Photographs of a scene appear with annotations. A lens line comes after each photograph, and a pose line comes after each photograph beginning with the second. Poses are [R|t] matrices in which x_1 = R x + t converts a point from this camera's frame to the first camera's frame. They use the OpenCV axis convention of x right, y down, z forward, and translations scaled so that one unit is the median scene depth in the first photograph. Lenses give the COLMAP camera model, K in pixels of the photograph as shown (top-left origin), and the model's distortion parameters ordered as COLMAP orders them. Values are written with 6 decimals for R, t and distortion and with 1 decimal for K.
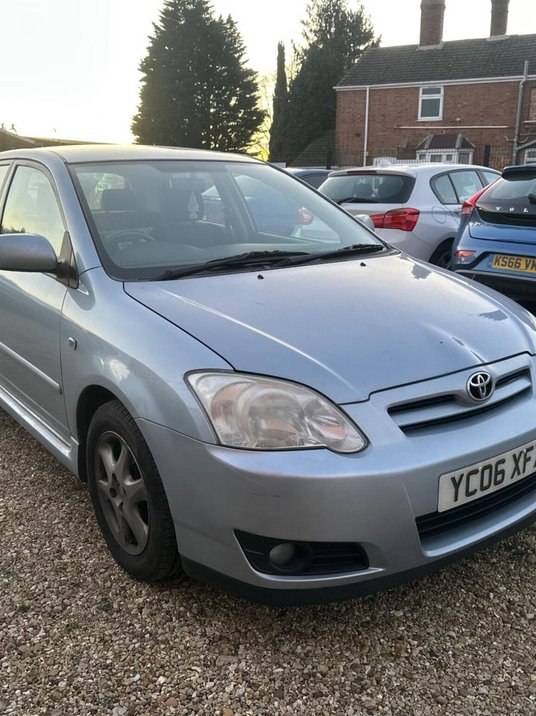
lens RADIAL K [[749.9, 0, 271.3], [0, 749.9, 352.4], [0, 0, 1]] dist [0.052455, 0.000000]
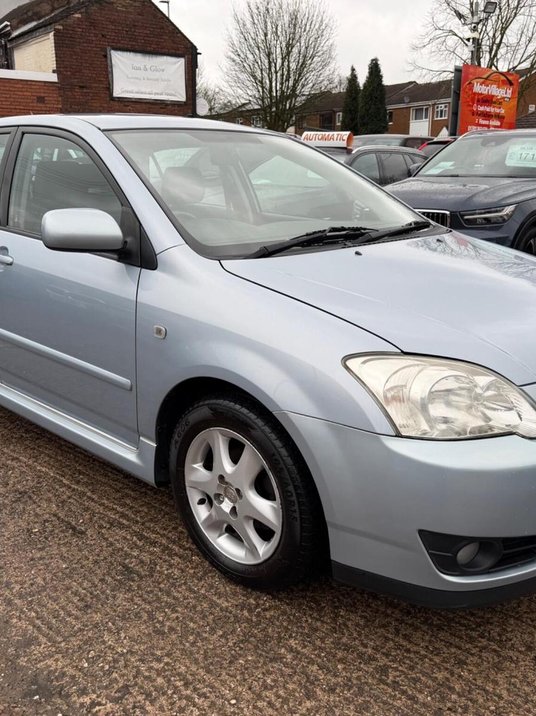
lens RADIAL K [[749.9, 0, 260.3], [0, 749.9, 359.1], [0, 0, 1]] dist [0.052455, 0.000000]
pose [[0.984251, -0.034690, 0.173342, -0.353077], [0.032079, 0.999326, 0.017845, 0.009973], [-0.173844, -0.012003, 0.984700, 0.140900]]
